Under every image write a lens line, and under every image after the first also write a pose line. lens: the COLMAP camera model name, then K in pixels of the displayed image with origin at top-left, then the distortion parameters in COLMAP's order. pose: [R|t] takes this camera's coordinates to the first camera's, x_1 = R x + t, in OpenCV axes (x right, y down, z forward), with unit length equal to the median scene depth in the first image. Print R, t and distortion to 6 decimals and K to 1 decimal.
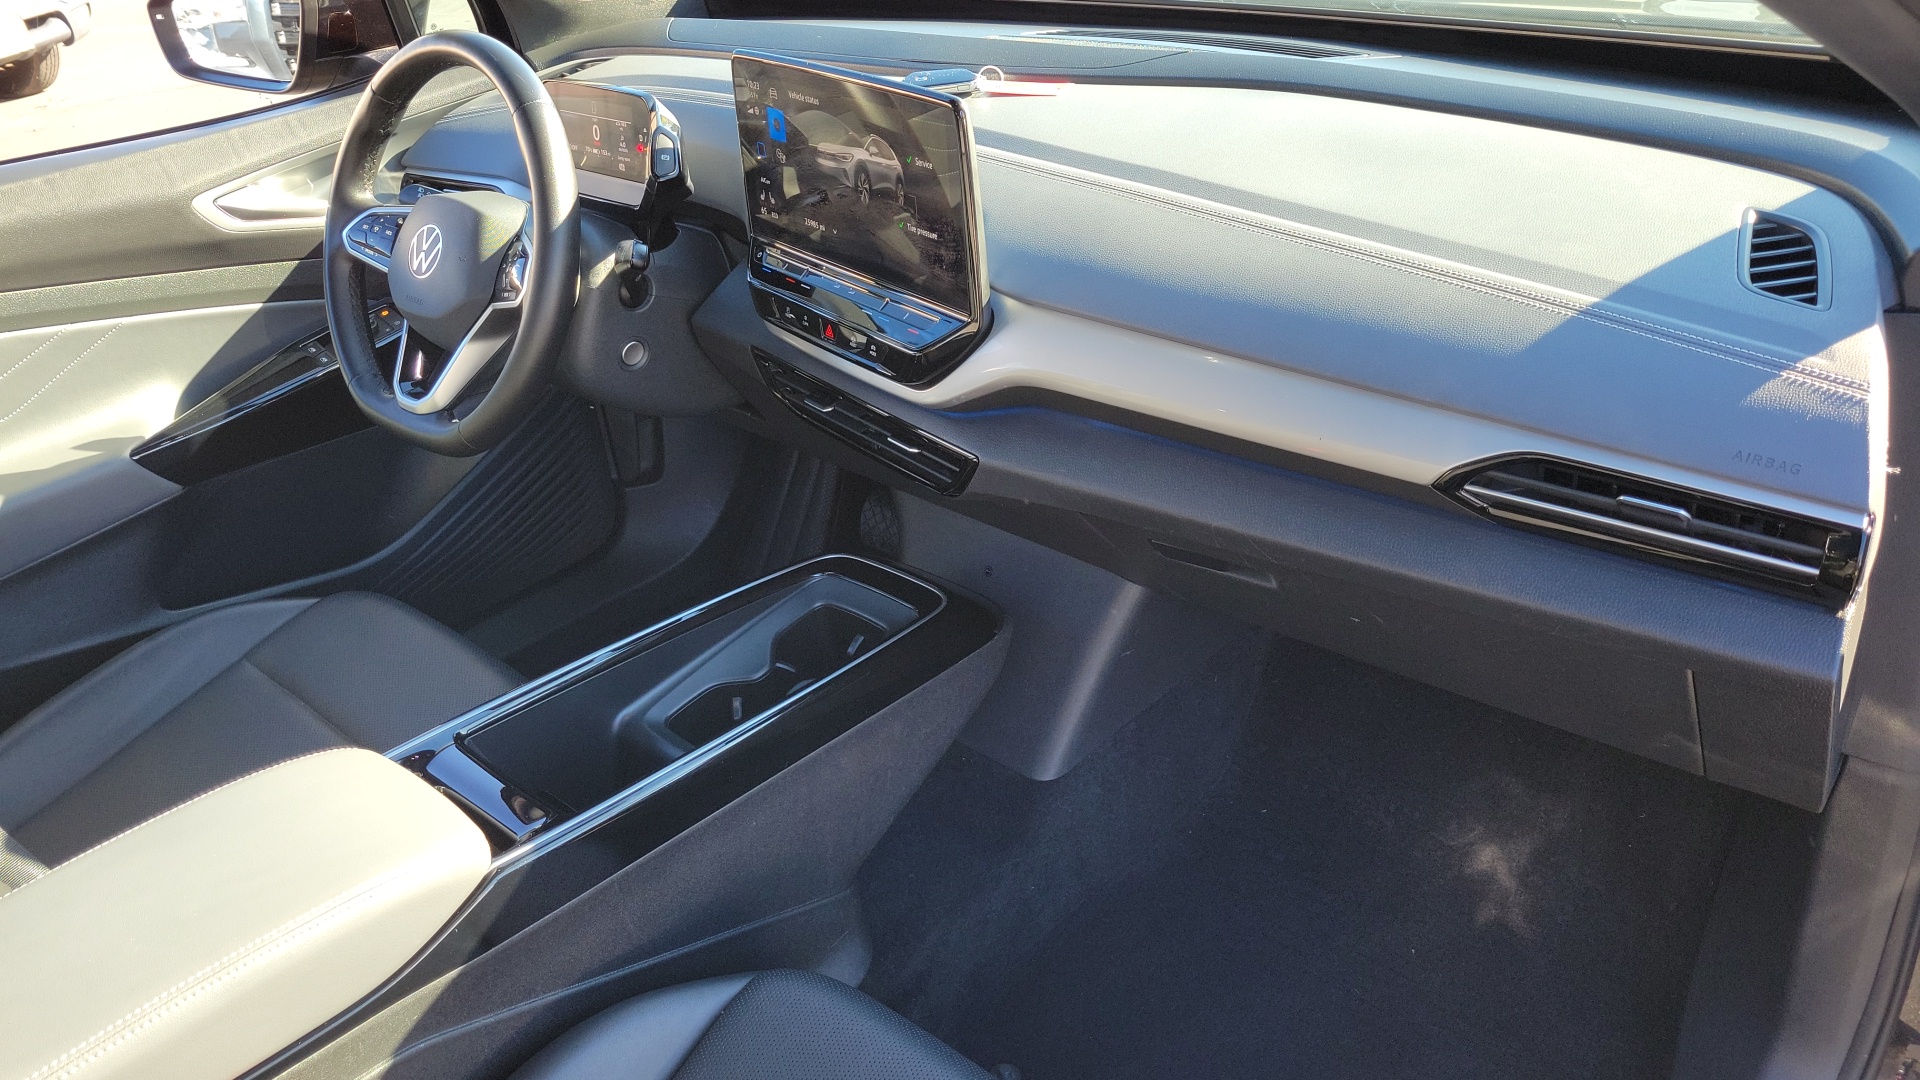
lens RADIAL K [[1493.0, 0, 960.0], [0, 1493.0, 540.0], [0, 0, 1]] dist [0.010607, -0.000444]
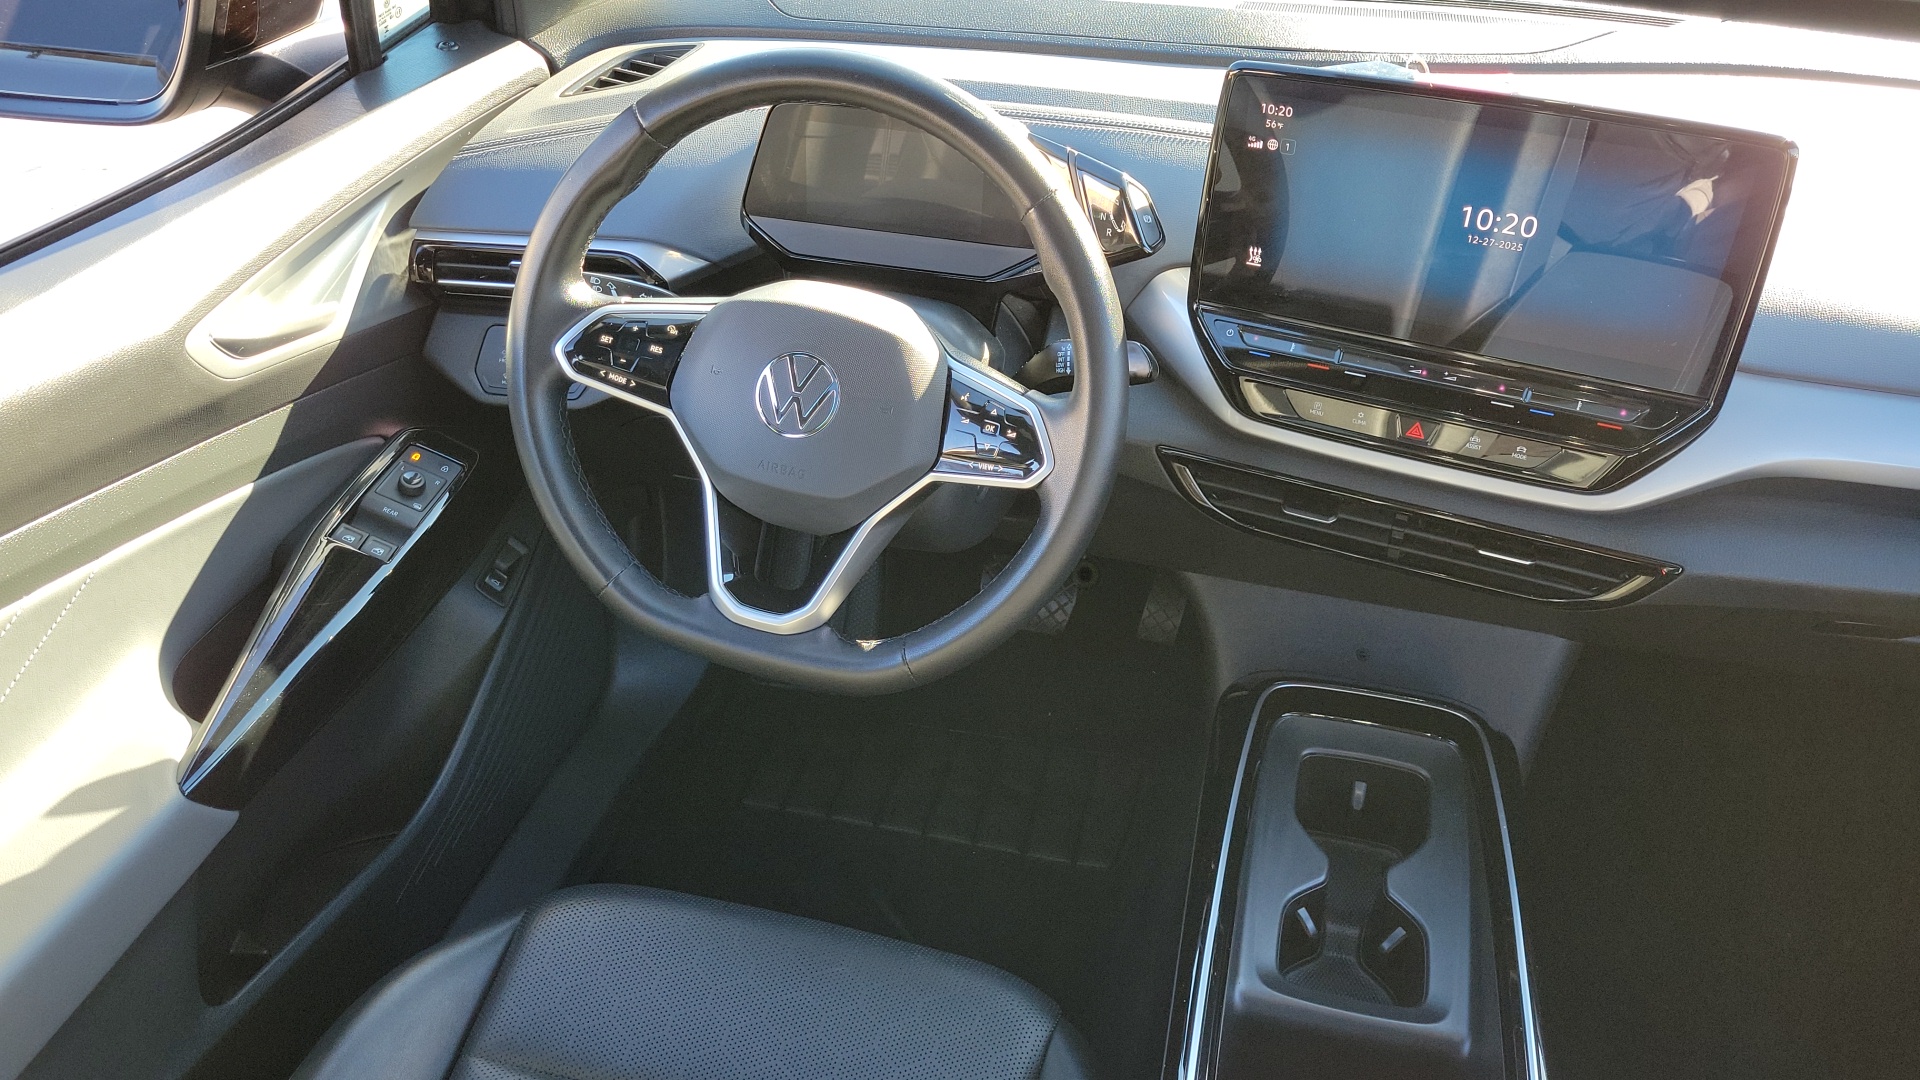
lens RADIAL K [[1493.0, 0, 960.0], [0, 1493.0, 540.0], [0, 0, 1]] dist [0.010607, -0.000444]
pose [[0.861252, -0.198394, 0.467851, -0.553627], [0.154701, 0.979305, 0.130495, -0.185967], [-0.484059, -0.040012, 0.874120, 0.363410]]
